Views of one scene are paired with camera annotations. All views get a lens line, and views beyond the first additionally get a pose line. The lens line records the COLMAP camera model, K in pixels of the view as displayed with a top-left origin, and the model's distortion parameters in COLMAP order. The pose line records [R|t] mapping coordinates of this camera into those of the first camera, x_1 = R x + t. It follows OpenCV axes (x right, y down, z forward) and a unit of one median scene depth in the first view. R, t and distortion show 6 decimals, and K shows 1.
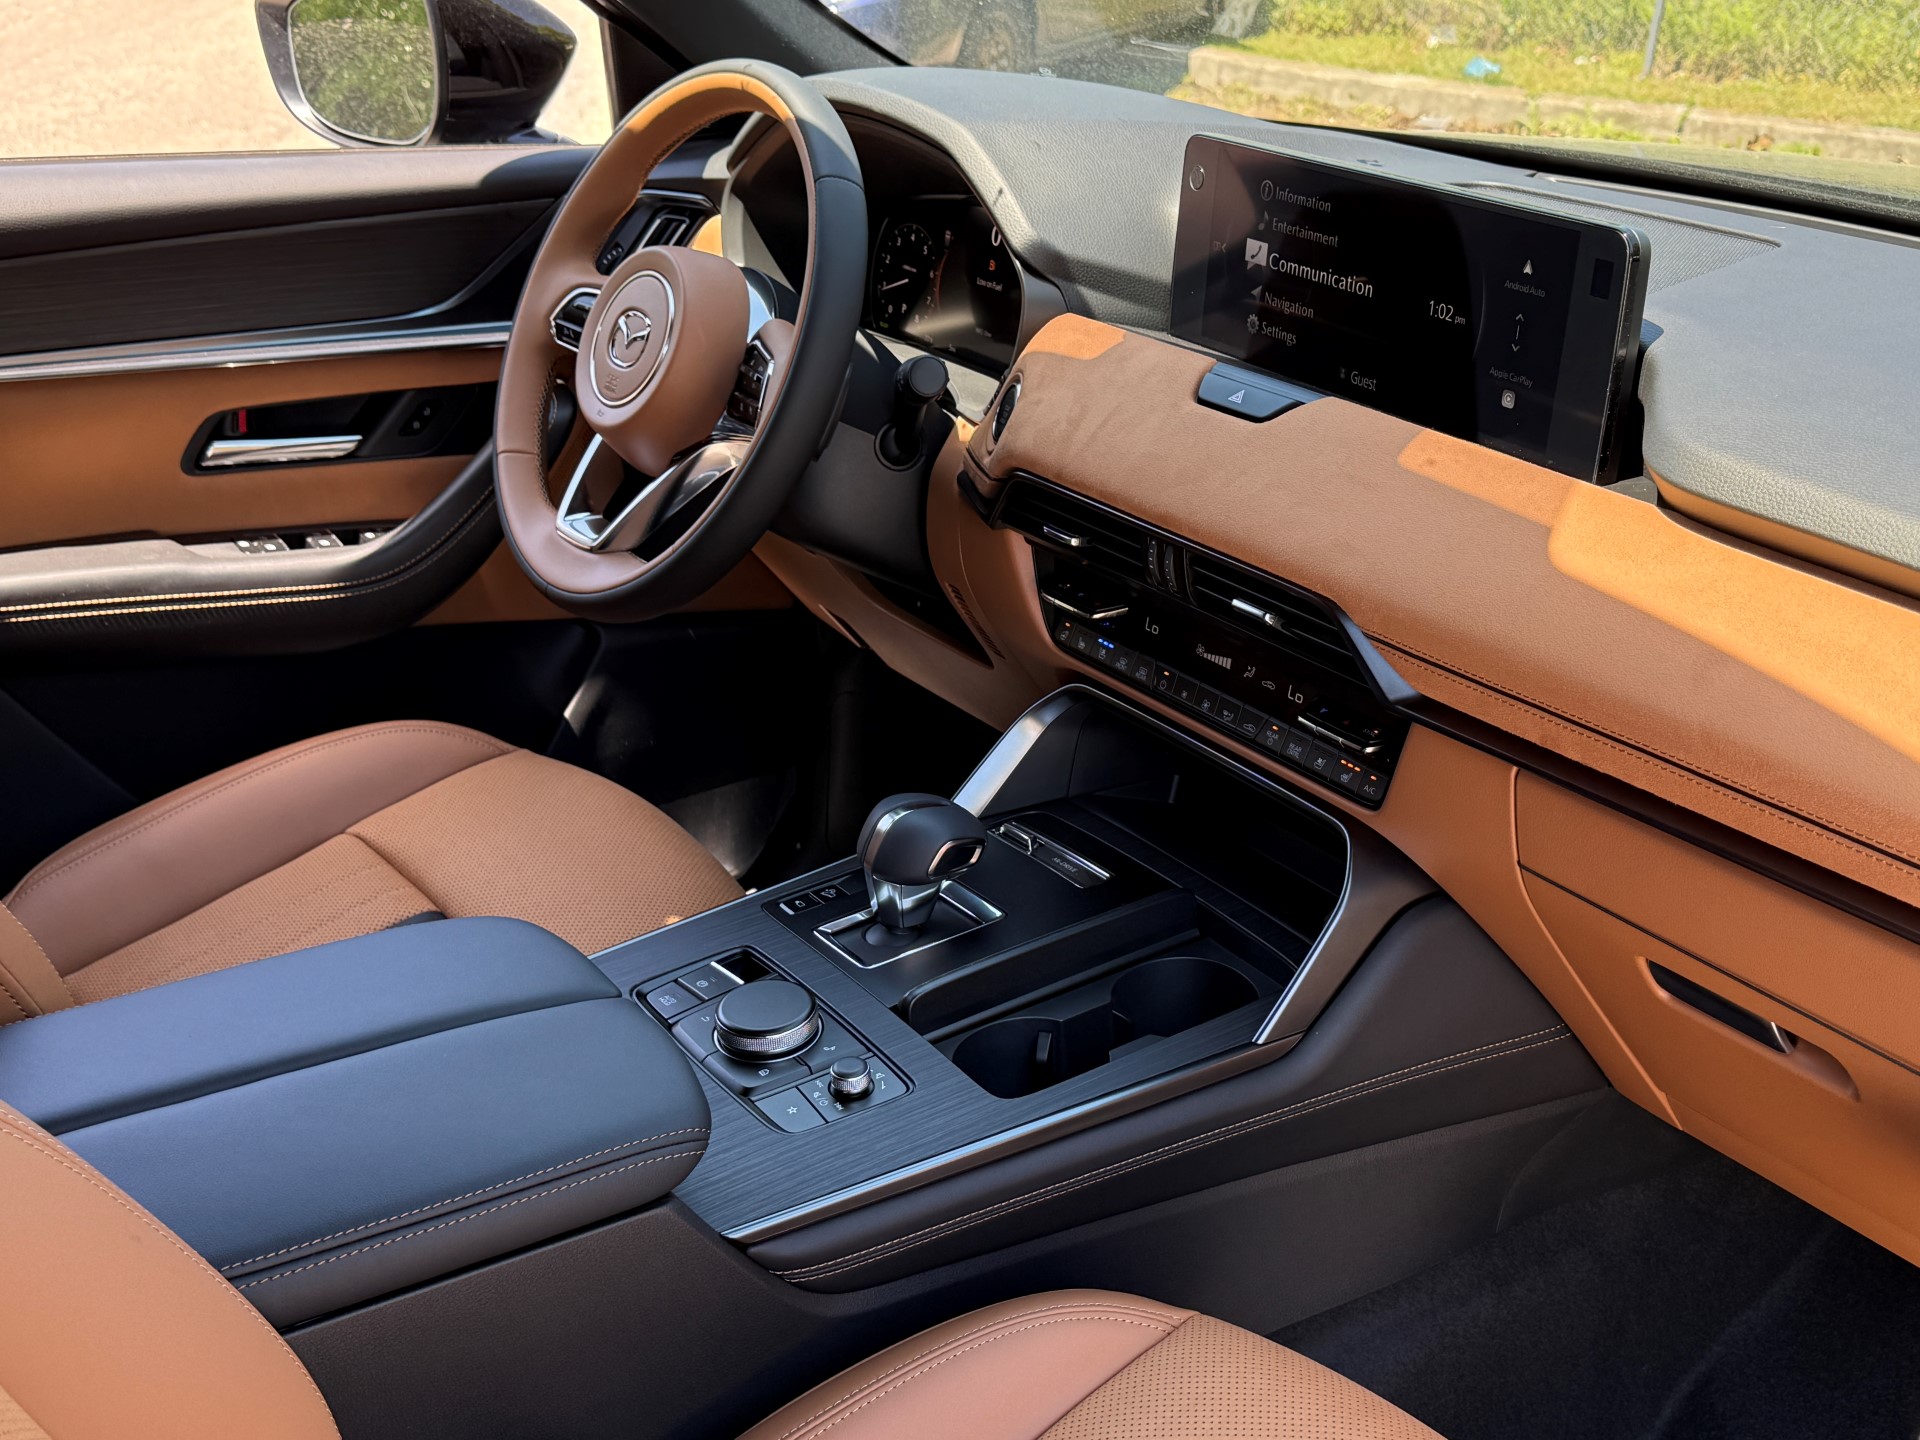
lens RADIAL K [[2285.3, 0, 959.7], [0, 2285.3, 721.3], [0, 0, 1]] dist [-0.000440, 0.000000]
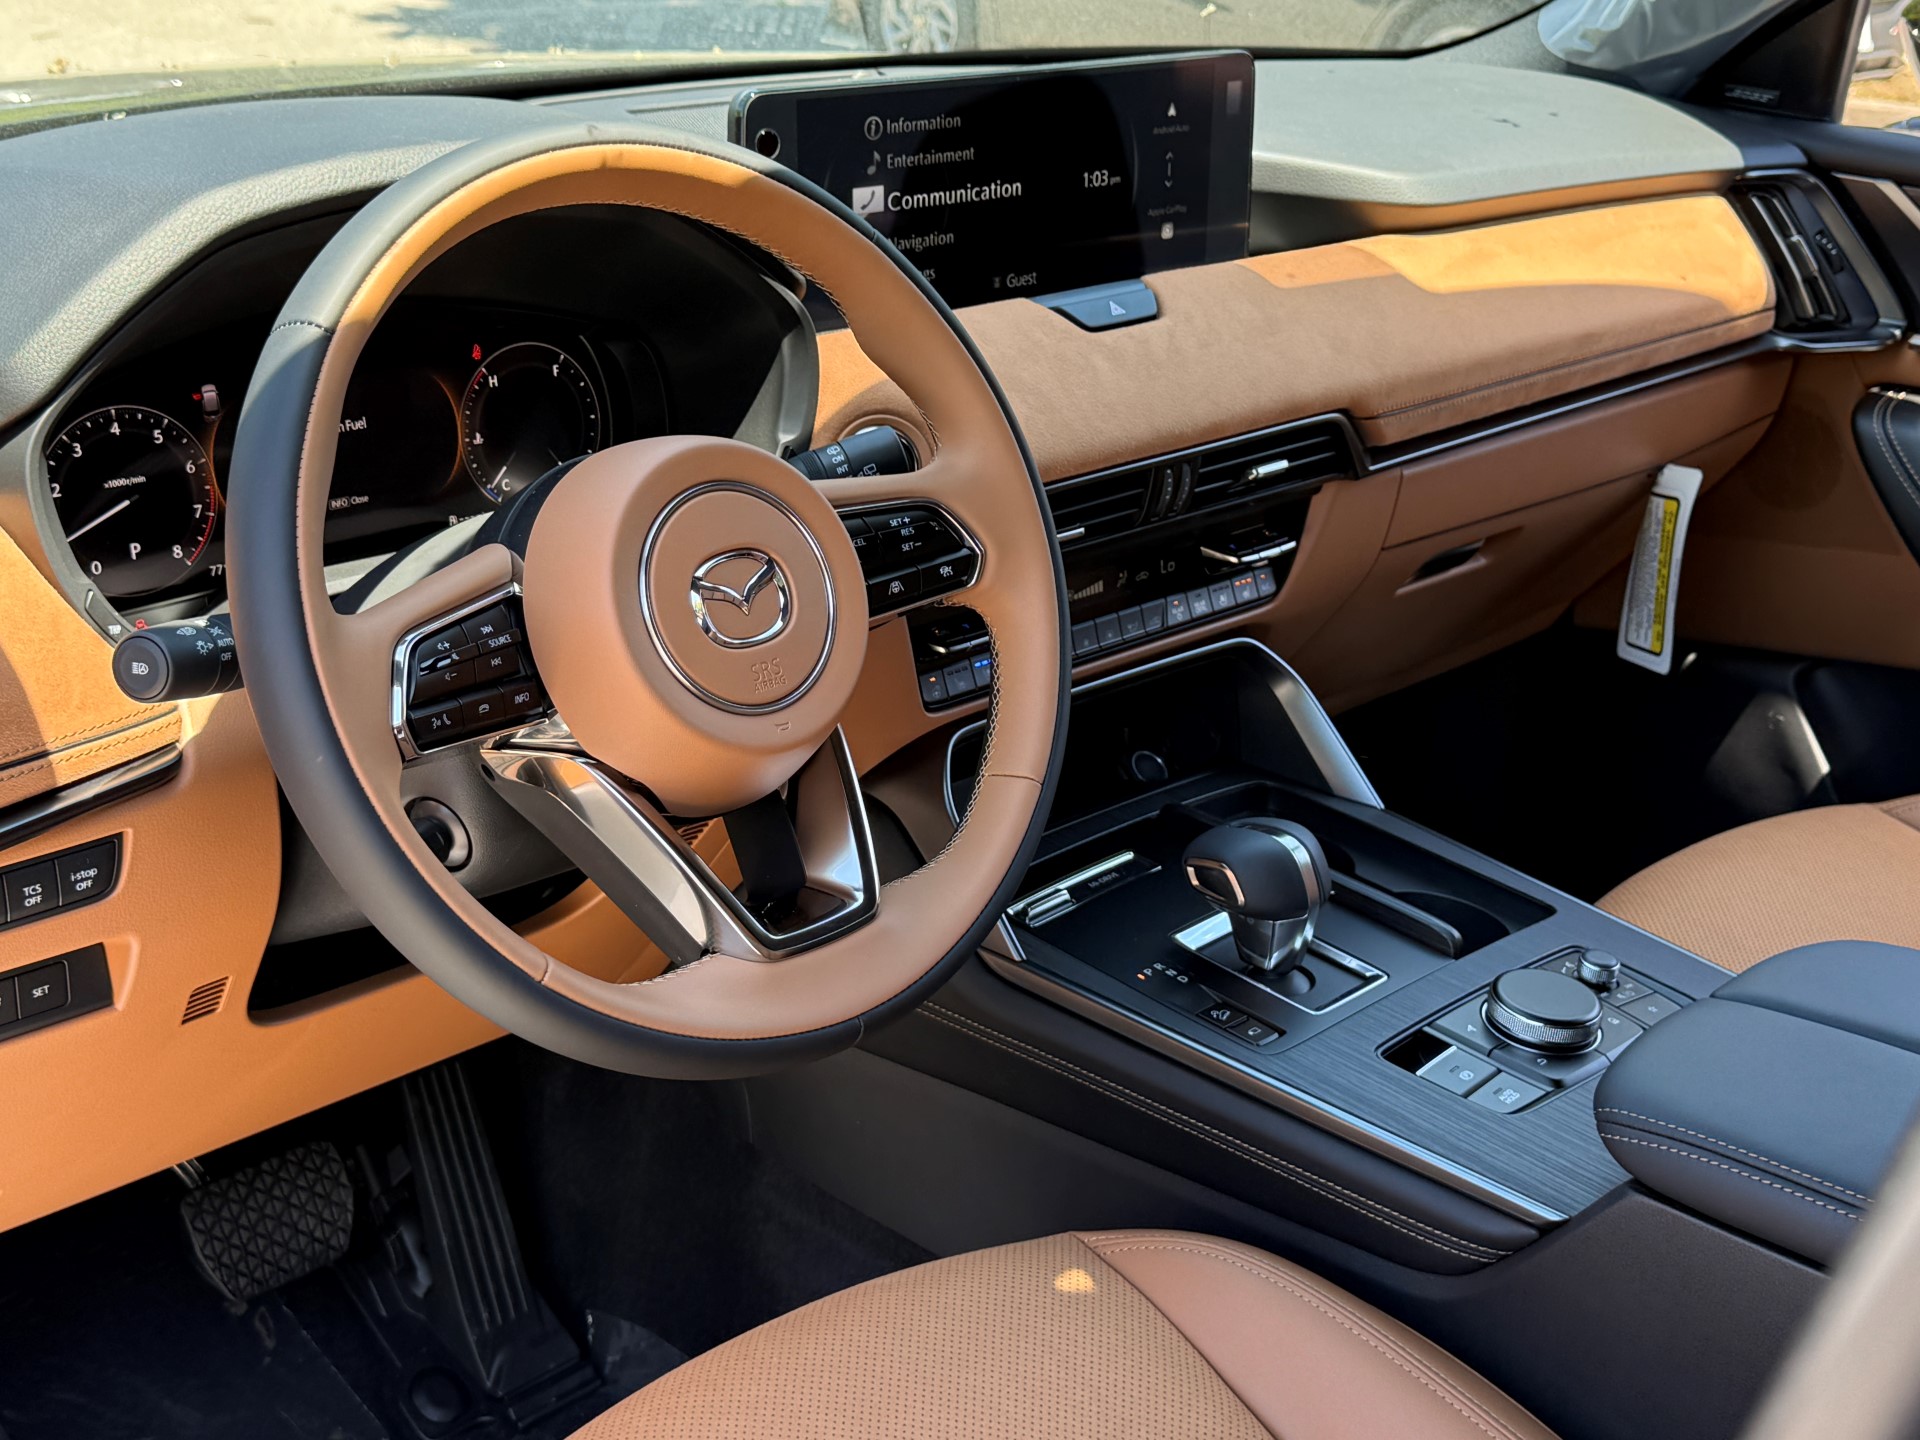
lens RADIAL K [[2488.7, 0, 959.8], [0, 2488.7, 716.4], [0, 0, 1]] dist [0.016696, 0.000000]
pose [[-0.153383, -0.382033, 0.911331, -0.841739], [0.355512, 0.839158, 0.411612, -0.427212], [-0.922000, 0.387124, 0.007105, 1.050252]]
